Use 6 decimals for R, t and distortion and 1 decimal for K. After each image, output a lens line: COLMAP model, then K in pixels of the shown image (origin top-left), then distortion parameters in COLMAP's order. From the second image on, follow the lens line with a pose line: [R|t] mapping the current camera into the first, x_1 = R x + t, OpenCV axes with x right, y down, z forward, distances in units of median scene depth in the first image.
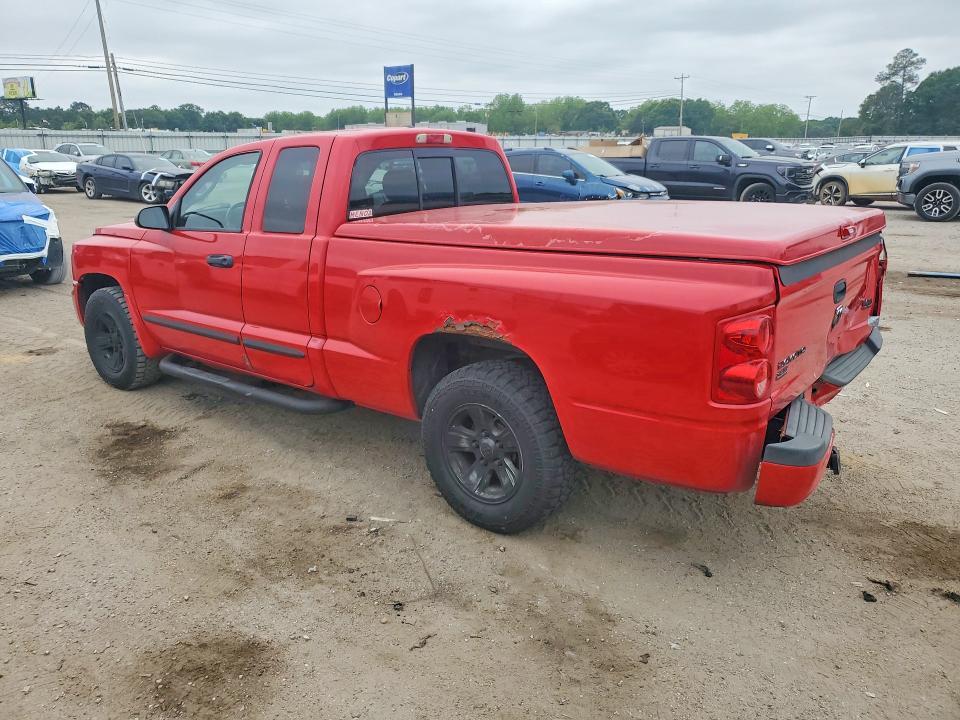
lens RADIAL K [[768.4, 0, 480.0], [0, 768.4, 360.0], [0, 0, 1]] dist [0.022150, -0.000134]
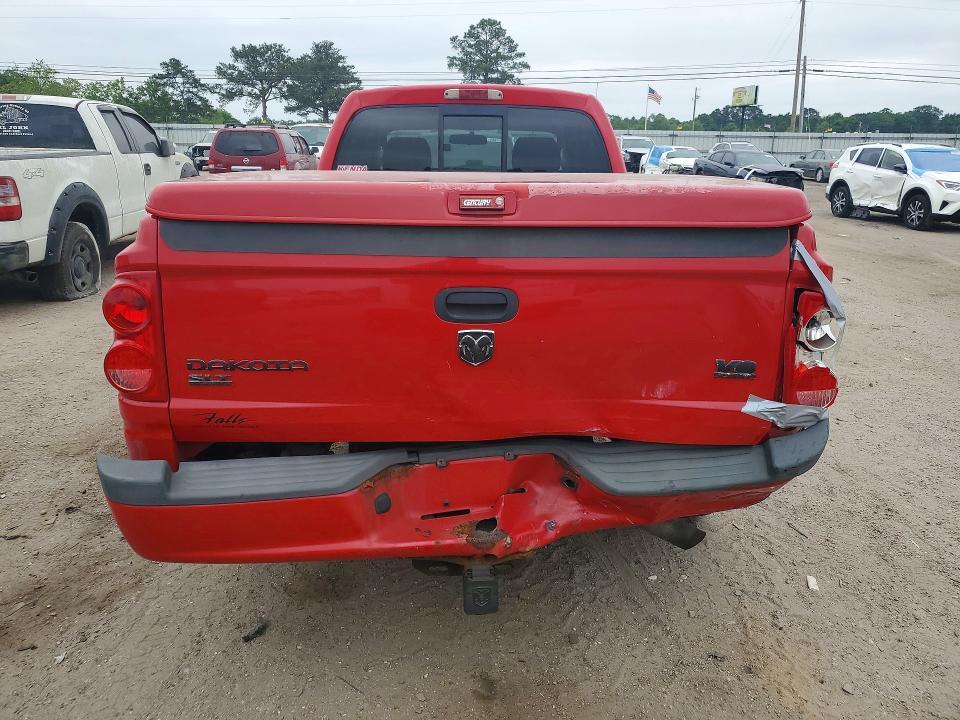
lens RADIAL K [[746.0, 0, 454.3], [0, 746.0, 363.1], [0, 0, 1]] dist [0.009401, 0.009592]
pose [[0.643275, 0.227532, -0.731044, 0.107835], [-0.221702, 0.969271, 0.106594, -0.012882], [0.732834, 0.093504, 0.673952, 0.074770]]
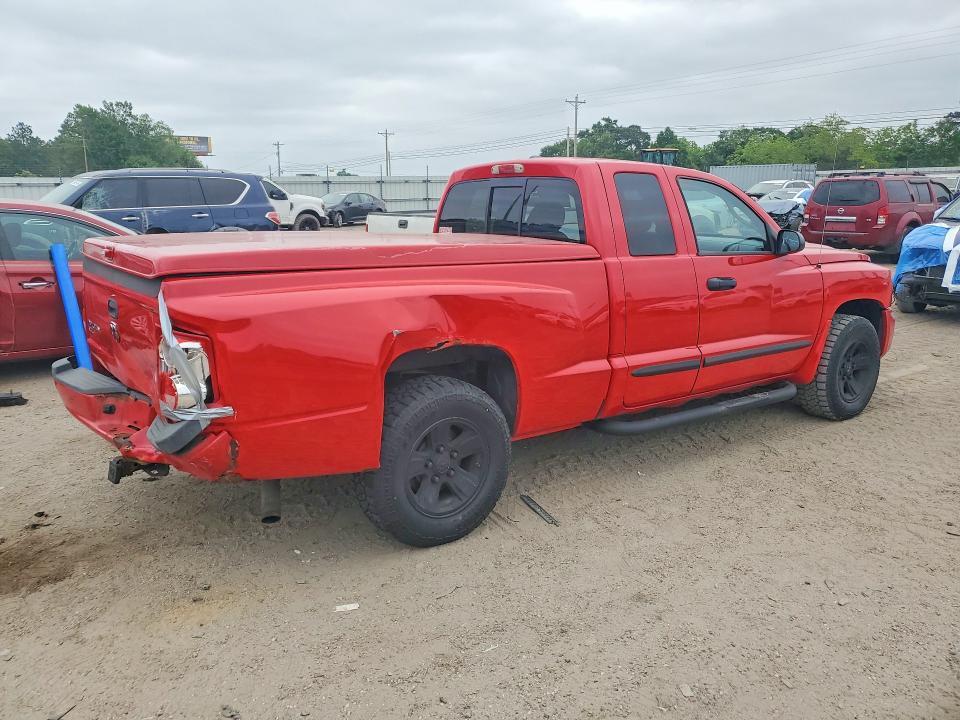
lens RADIAL K [[768.4, 0, 480.0], [0, 768.4, 360.0], [0, 0, 1]] dist [0.022150, -0.000134]
pose [[-0.283904, 0.214293, -0.934600, 0.167648], [-0.234757, 0.929508, 0.284437, -0.057169], [0.929671, 0.300157, -0.213584, 0.216011]]
